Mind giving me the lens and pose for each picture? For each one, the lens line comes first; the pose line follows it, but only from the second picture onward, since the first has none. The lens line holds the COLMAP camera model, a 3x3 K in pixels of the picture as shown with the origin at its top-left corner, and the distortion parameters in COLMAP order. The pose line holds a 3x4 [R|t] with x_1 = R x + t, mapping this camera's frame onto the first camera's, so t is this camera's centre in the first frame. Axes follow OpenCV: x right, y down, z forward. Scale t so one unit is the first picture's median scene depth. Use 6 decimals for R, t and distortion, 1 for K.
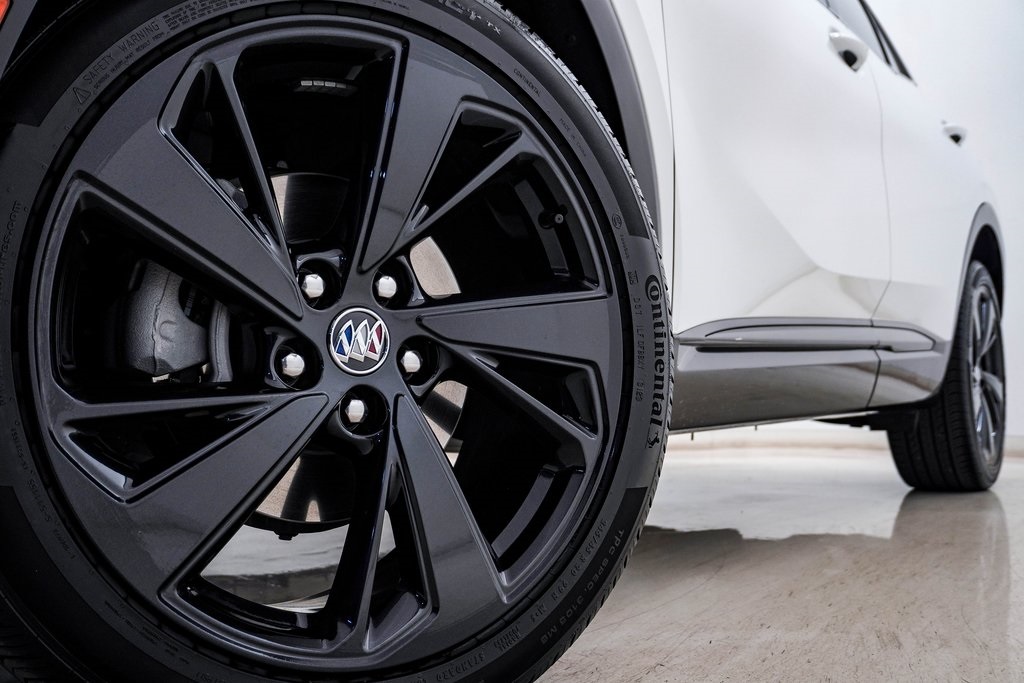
lens RADIAL K [[1075.9, 0, 512.8], [0, 1075.9, 335.4], [0, 0, 1]] dist [0.008545, 0.000000]
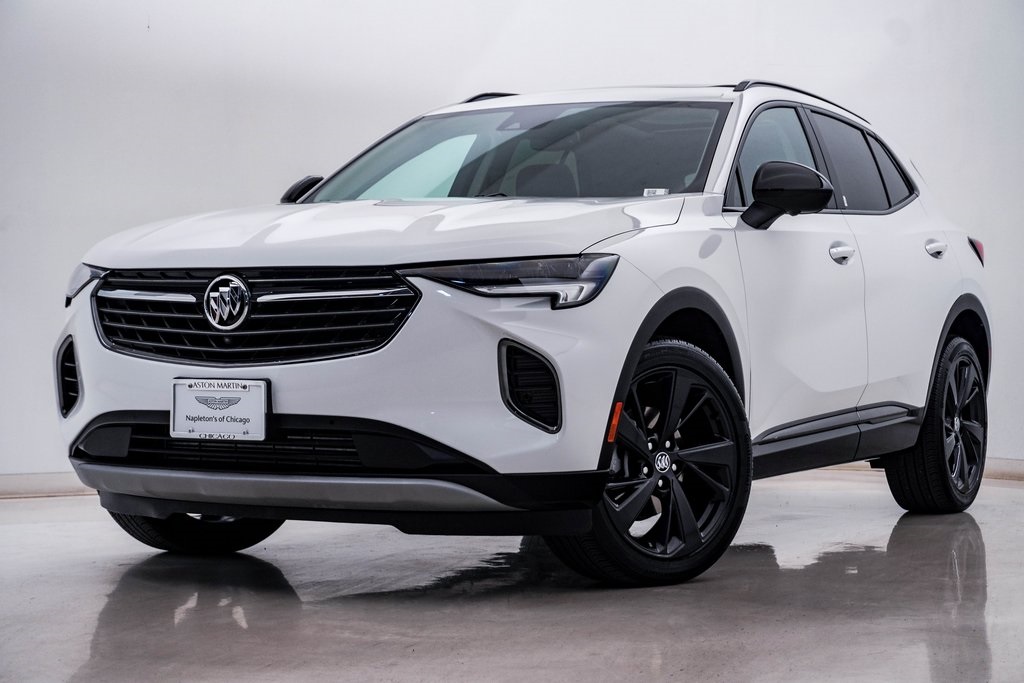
lens RADIAL K [[2177.6, 0, 512.5], [0, 2177.6, 341.0], [0, 0, 1]] dist [0.018182, 0.000000]
pose [[0.996350, 0.003800, 0.085282, -1.052619], [-0.008654, 0.998358, 0.056618, -0.665433], [-0.084926, -0.057150, 0.994747, -5.021095]]
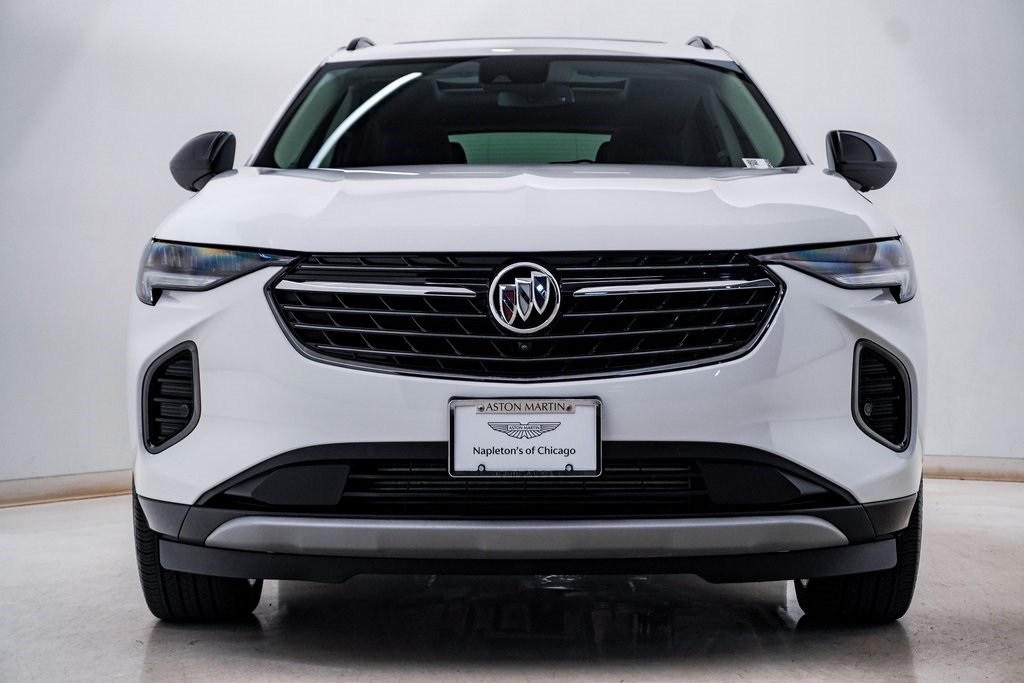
lens RADIAL K [[2177.6, 0, 509.1], [0, 2177.6, 340.4], [0, 0, 1]] dist [0.018182, 0.000000]
pose [[0.846676, -0.013279, 0.531943, -3.621722], [-0.022981, 0.997843, 0.061488, -0.619026], [-0.531612, -0.064285, 0.844545, -2.971312]]
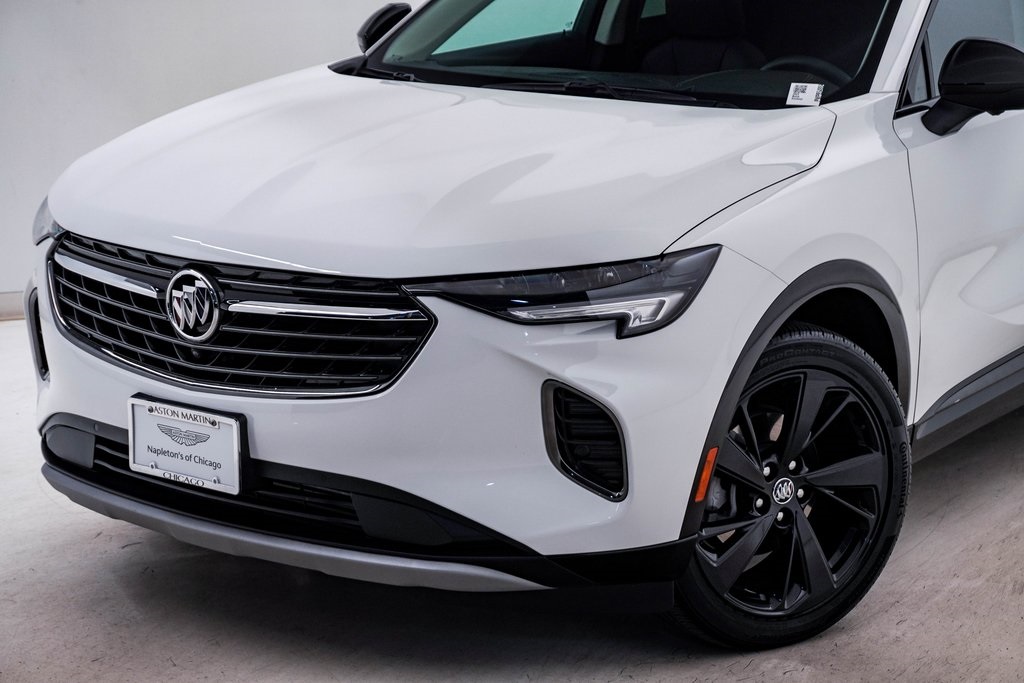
lens RADIAL K [[2177.6, 0, 500.8], [0, 2177.6, 358.4], [0, 0, 1]] dist [0.018182, 0.000000]
pose [[0.998469, 0.018522, -0.052114, -0.484964], [-0.003525, 0.961653, 0.274247, -1.508988], [0.055195, -0.273643, 0.960246, -3.434418]]
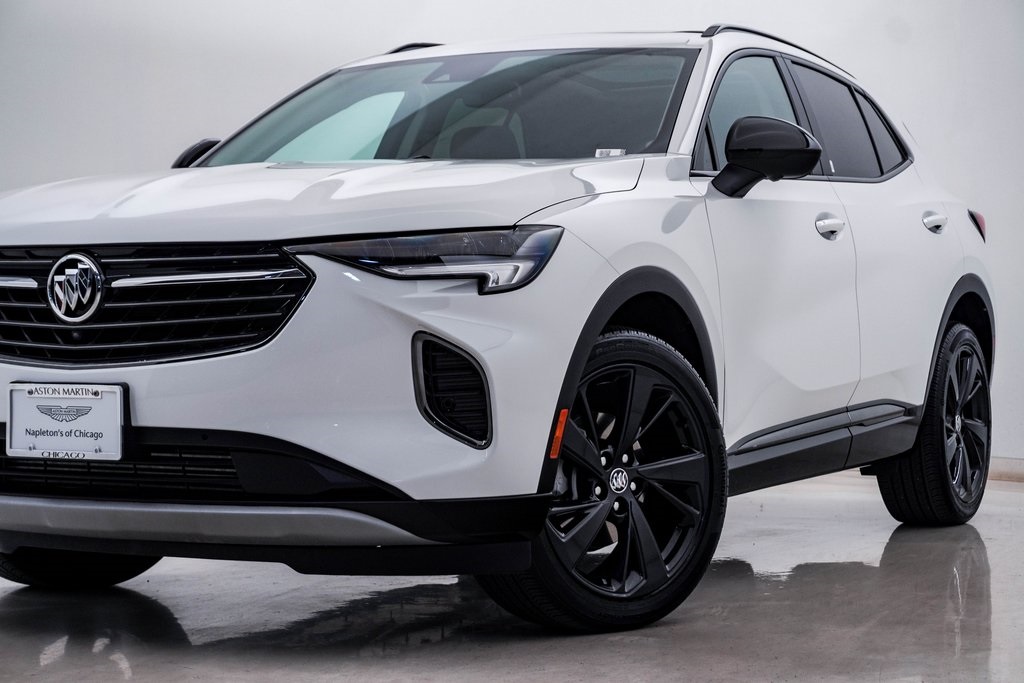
lens RADIAL K [[2177.6, 0, 508.9], [0, 2177.6, 337.6], [0, 0, 1]] dist [0.018182, 0.000000]
pose [[0.995002, -0.001914, 0.099840, -0.864258], [-0.004316, 0.998057, 0.062151, -0.622079], [-0.099765, -0.062271, 0.993060, -3.941244]]
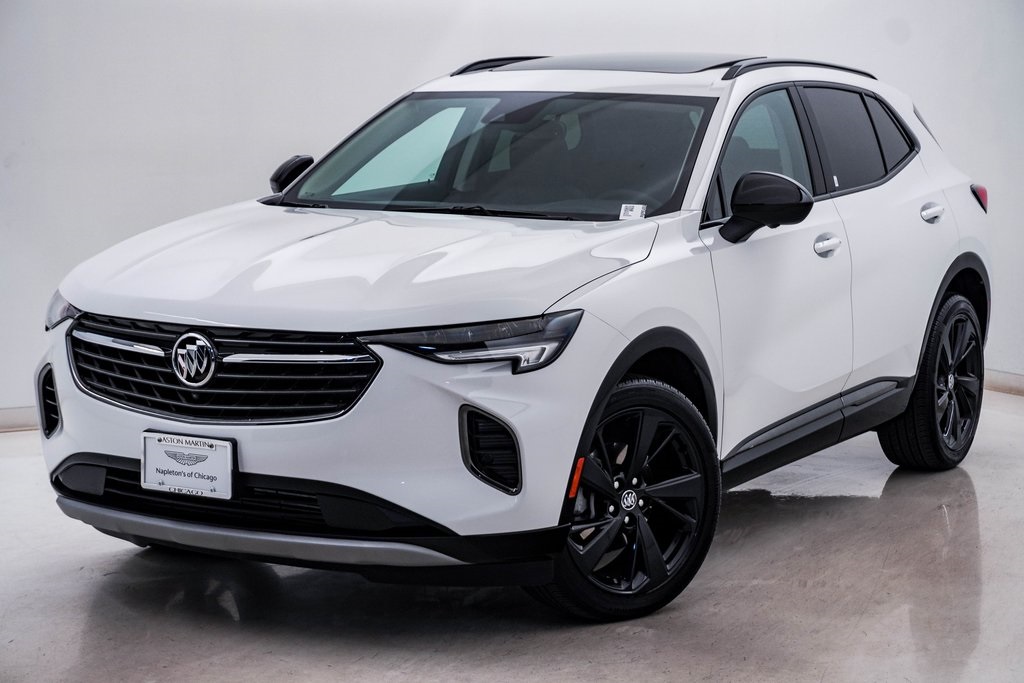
lens RADIAL K [[2177.6, 0, 502.1], [0, 2177.6, 347.0], [0, 0, 1]] dist [0.018182, 0.000000]
pose [[0.998647, 0.001291, 0.051977, -0.799032], [-0.010425, 0.984361, 0.175856, -1.484918], [-0.050937, -0.176160, 0.983043, -5.002251]]
